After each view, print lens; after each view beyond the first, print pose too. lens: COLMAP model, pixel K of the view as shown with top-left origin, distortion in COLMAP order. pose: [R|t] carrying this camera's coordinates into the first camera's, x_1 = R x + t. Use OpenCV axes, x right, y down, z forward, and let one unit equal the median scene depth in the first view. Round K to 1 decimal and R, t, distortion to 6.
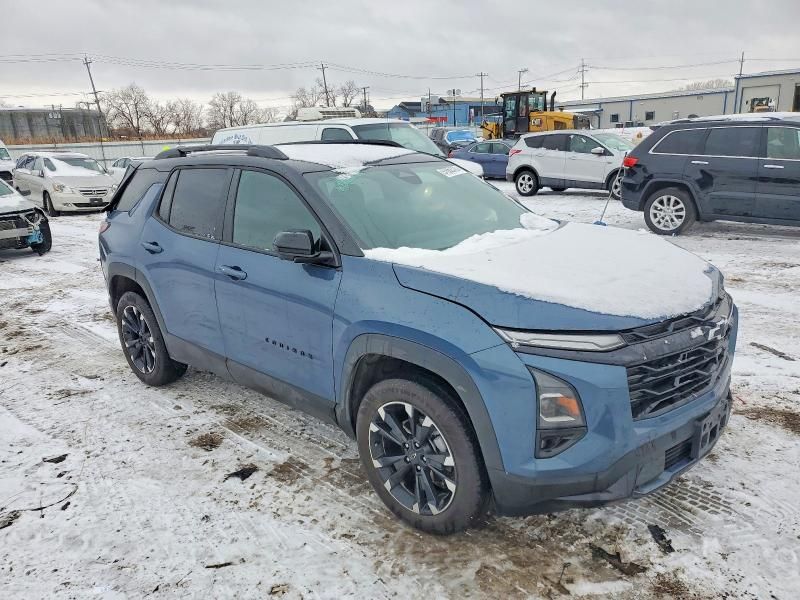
lens RADIAL K [[617.0, 0, 397.7], [0, 617.0, 302.1], [0, 0, 1]] dist [0.012270, 0.020881]
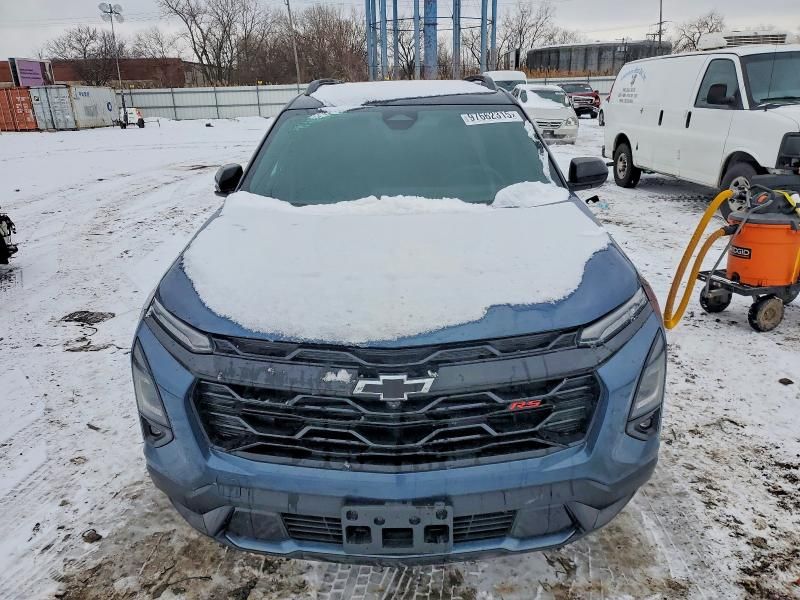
lens RADIAL K [[617.0, 0, 398.7], [0, 617.0, 298.9], [0, 0, 1]] dist [0.012270, 0.020881]
pose [[0.689126, 0.256782, -0.677620, 0.928014], [-0.192247, 0.966387, 0.170697, -0.153922], [0.698675, 0.012639, 0.715327, 0.545917]]
